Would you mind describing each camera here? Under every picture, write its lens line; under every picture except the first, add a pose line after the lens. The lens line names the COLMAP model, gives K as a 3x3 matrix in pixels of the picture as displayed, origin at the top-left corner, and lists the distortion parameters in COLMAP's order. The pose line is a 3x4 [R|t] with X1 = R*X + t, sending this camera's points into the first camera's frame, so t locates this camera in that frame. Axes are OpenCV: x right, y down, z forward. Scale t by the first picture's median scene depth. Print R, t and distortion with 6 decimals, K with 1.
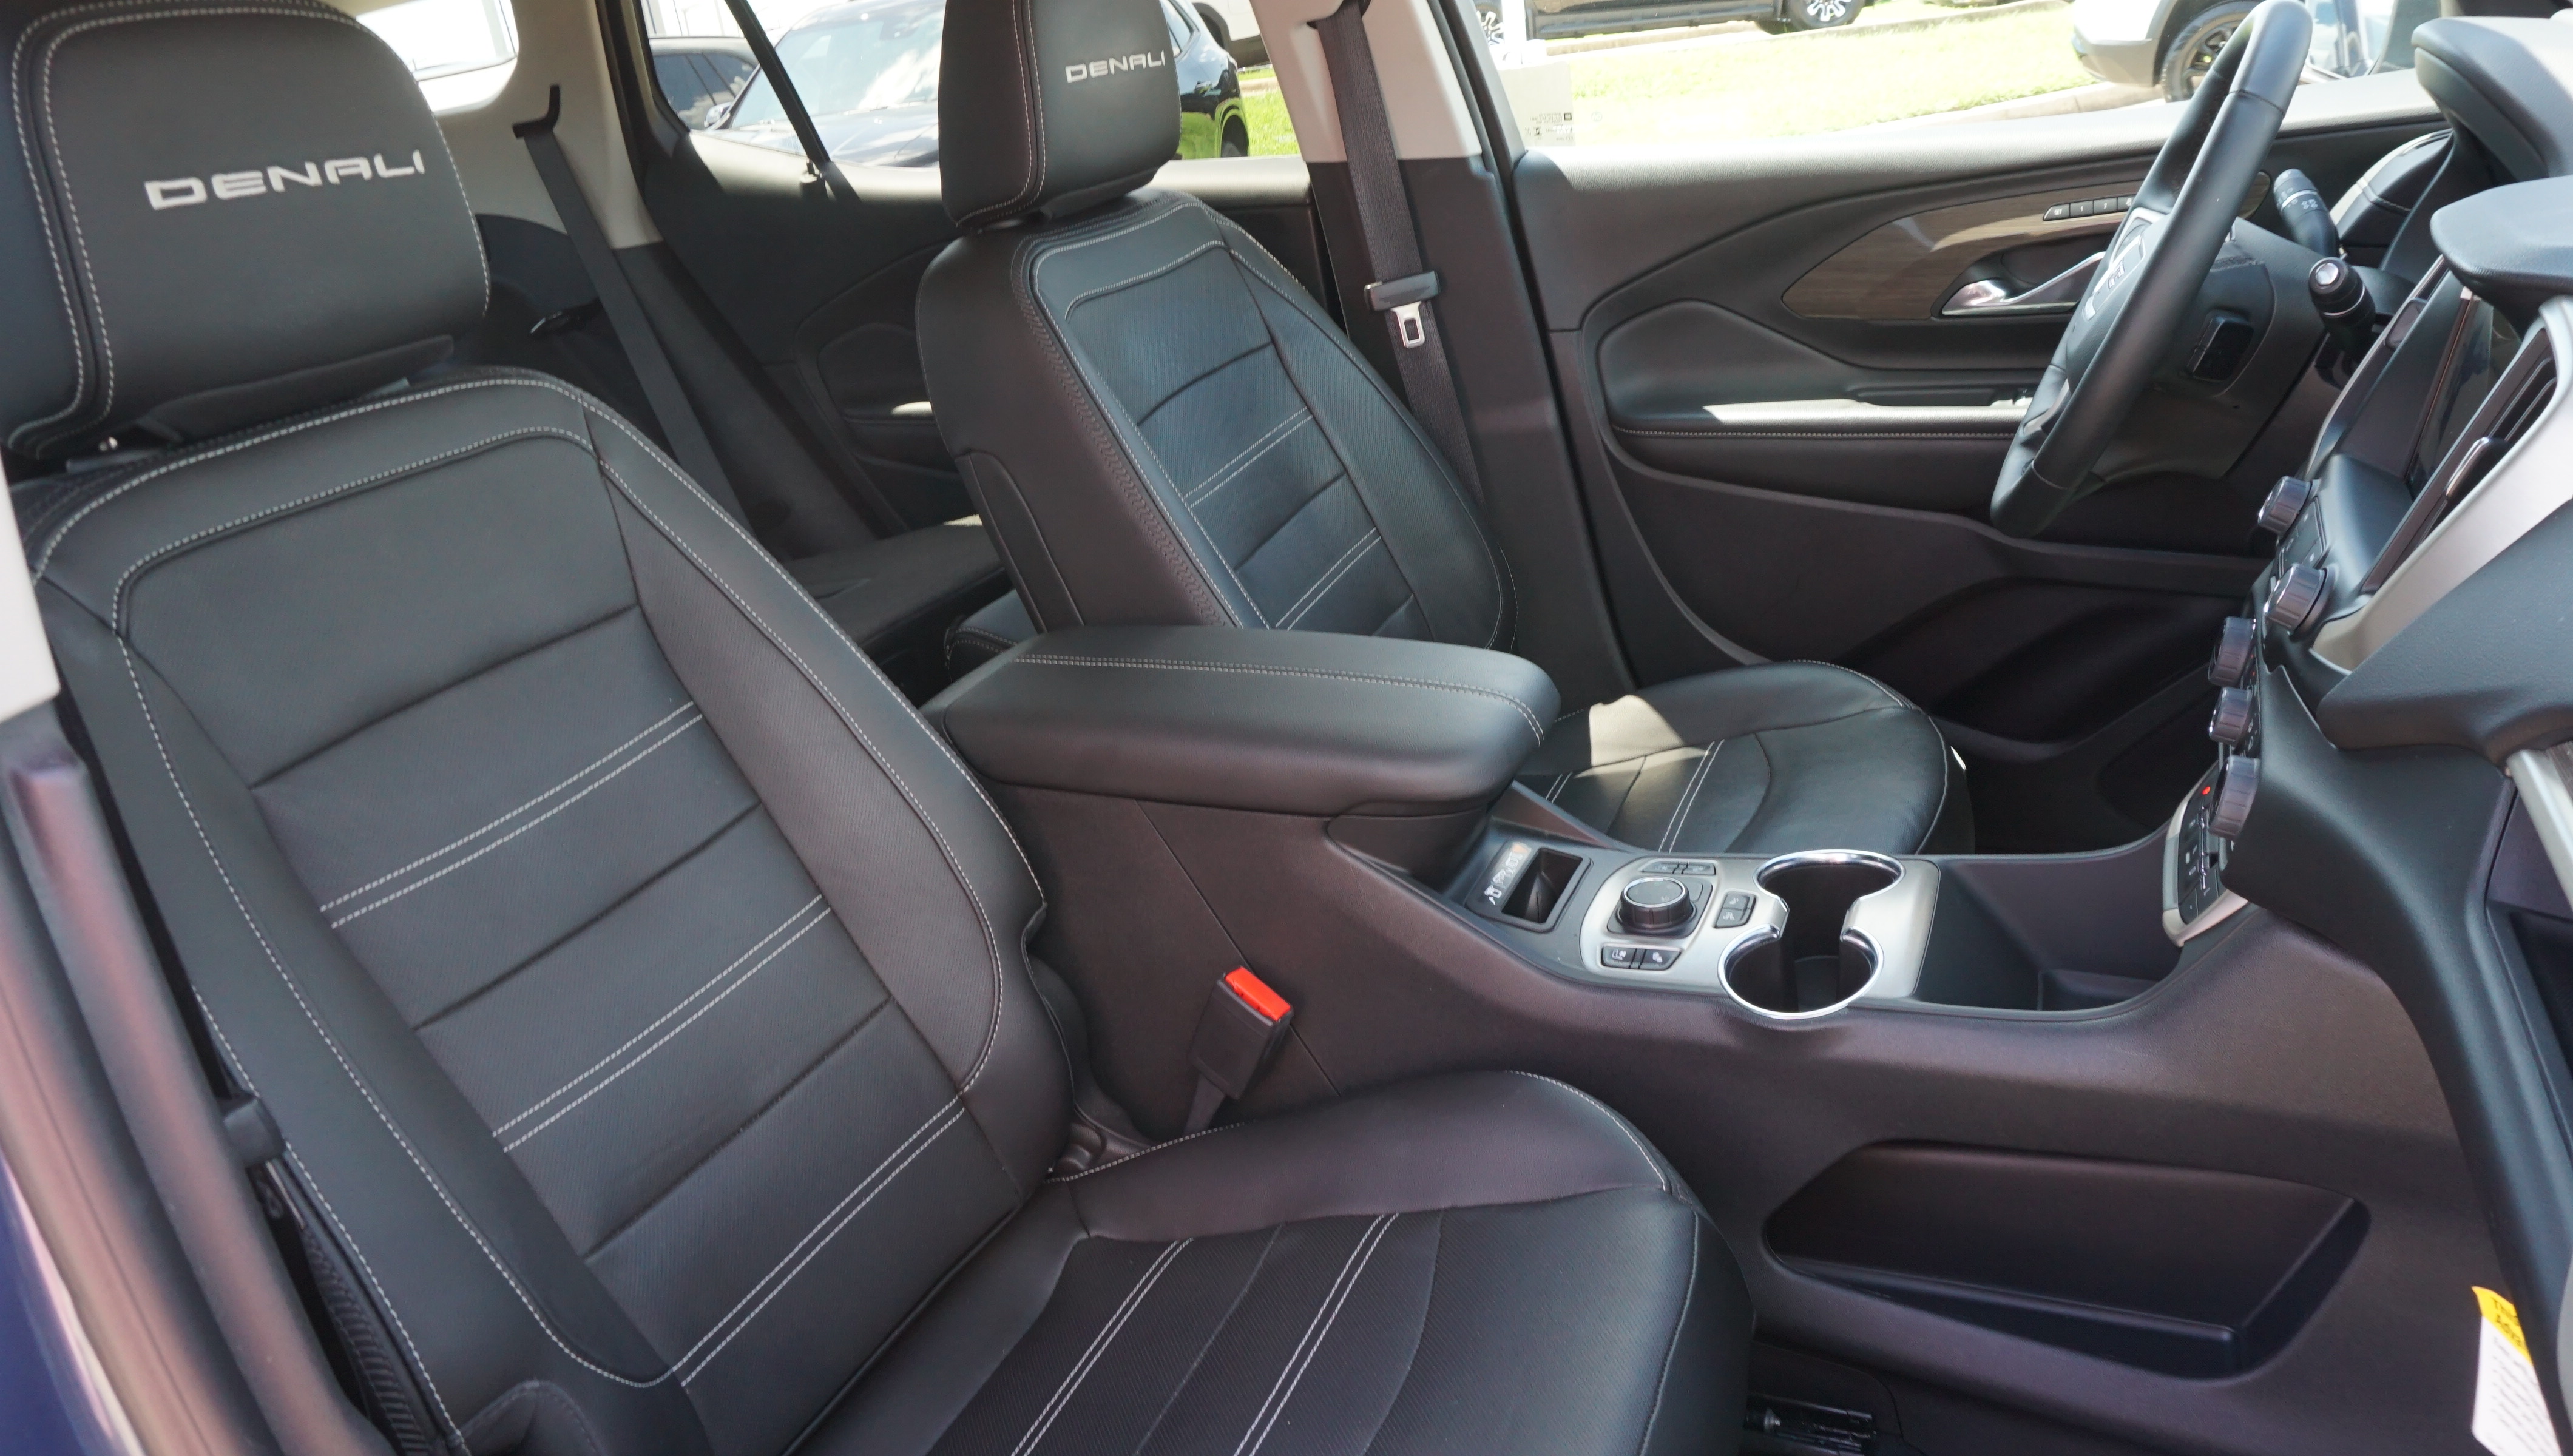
lens RADIAL K [[1702.2, 0, 1320.1], [0, 1702.2, 743.0], [0, 0, 1]] dist [-0.033746, 0.025479]
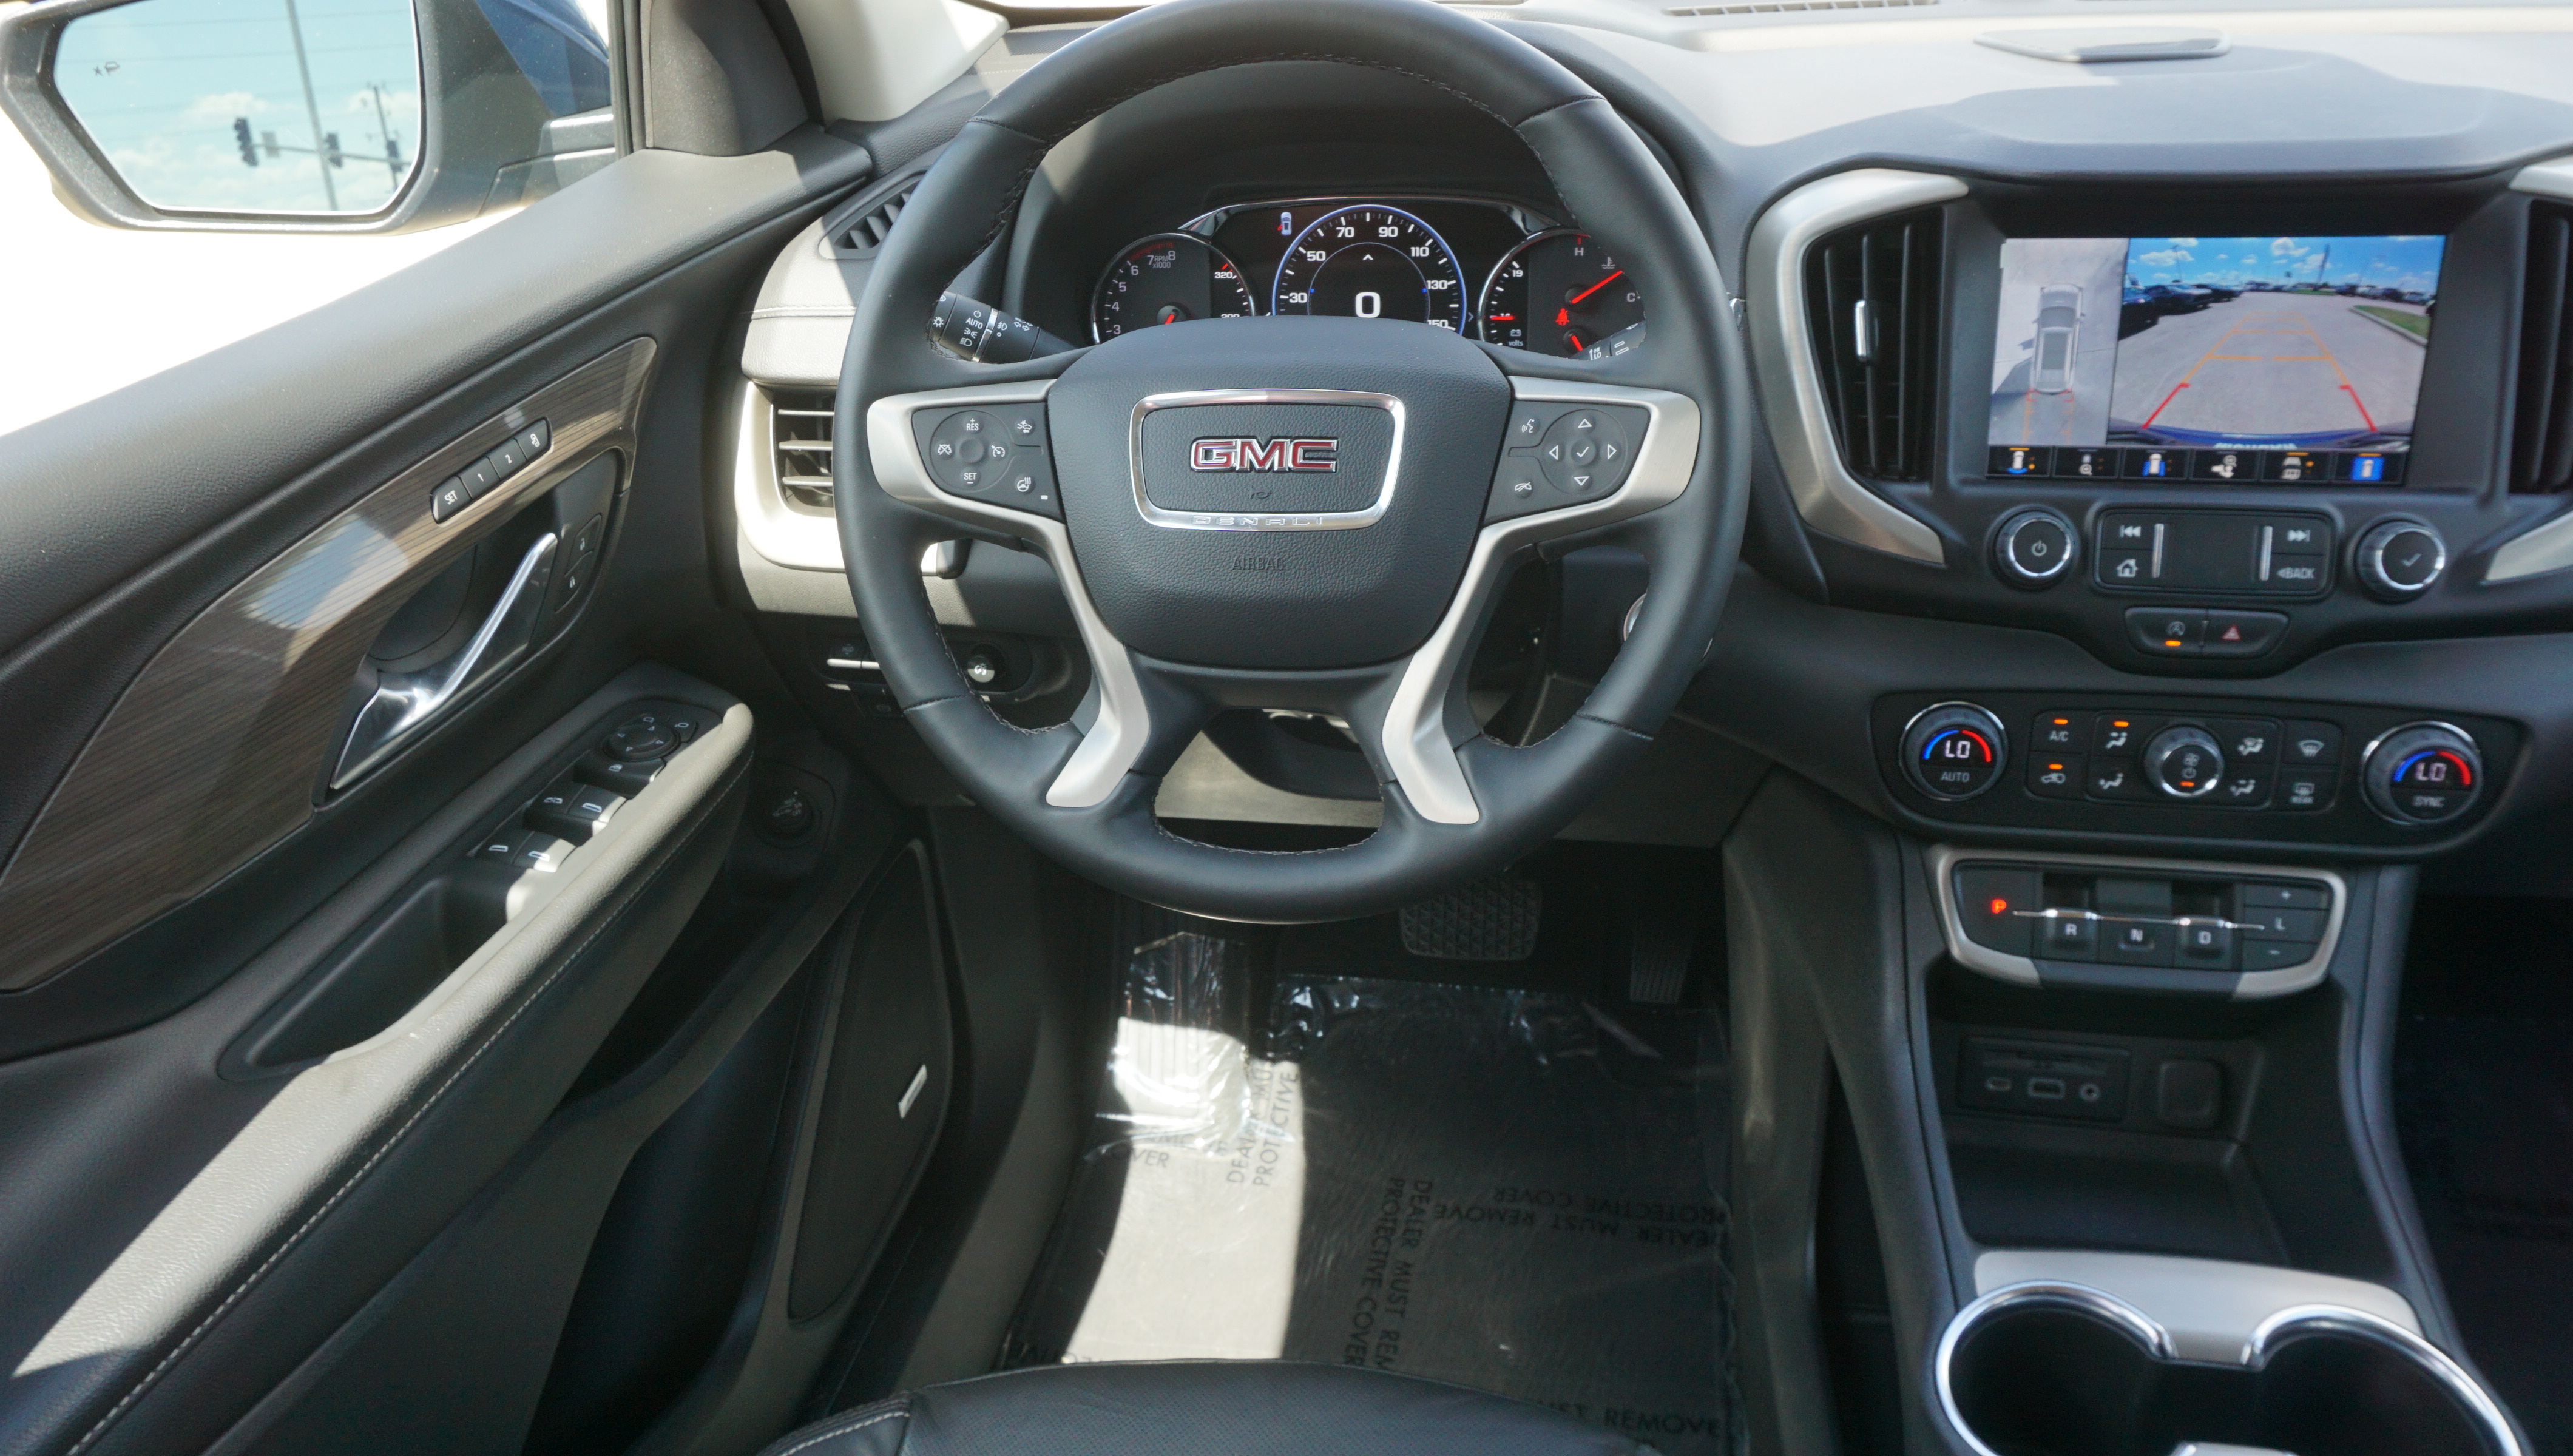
lens RADIAL K [[1723.0, 0, 1290.0], [0, 1723.0, 733.7], [0, 0, 1]] dist [-0.057007, 0.041884]
pose [[-0.232233, -0.339911, 0.911333, -0.107242], [0.457501, 0.788660, 0.410740, -0.464550], [-0.858347, 0.512324, -0.027643, 1.115883]]
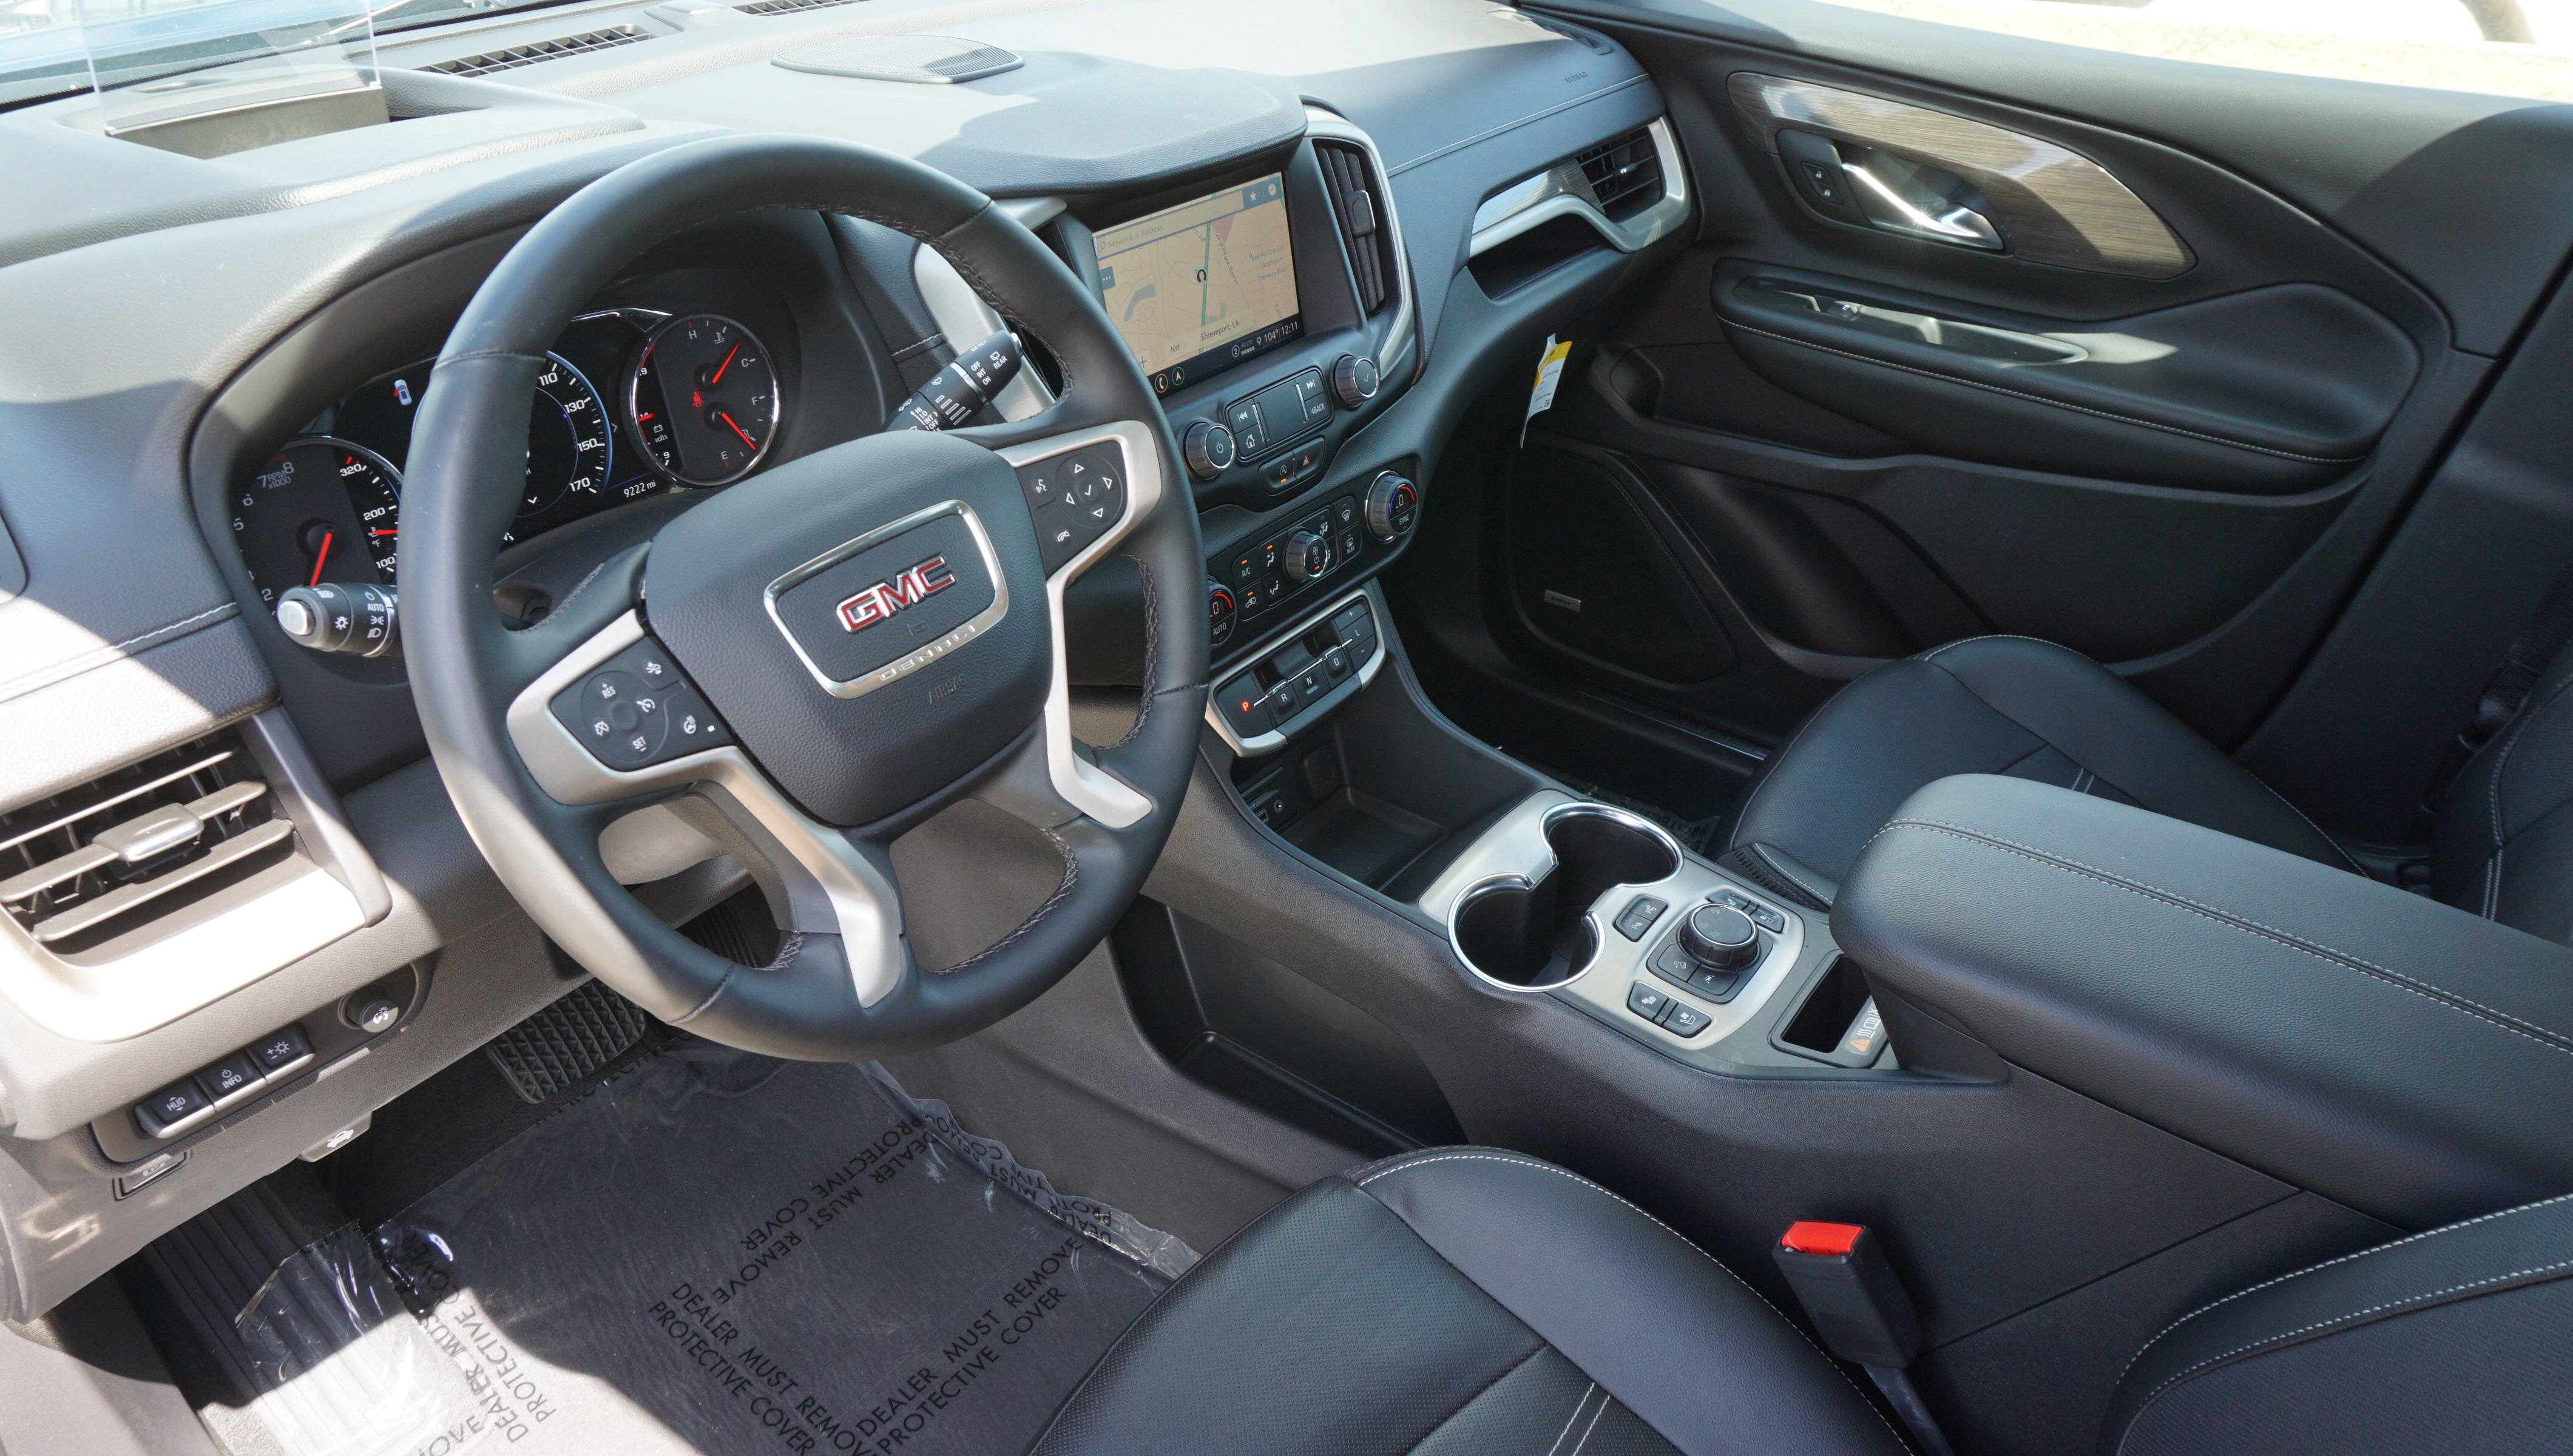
lens RADIAL K [[1719.3, 0, 1287.8], [0, 1719.3, 737.8], [0, 0, 1]] dist [-0.055778, 0.041796]
pose [[-0.973383, -0.027446, 0.227535, 0.204564], [0.171720, 0.570159, 0.803387, -0.749135], [-0.151781, 0.821076, -0.550270, 1.427745]]
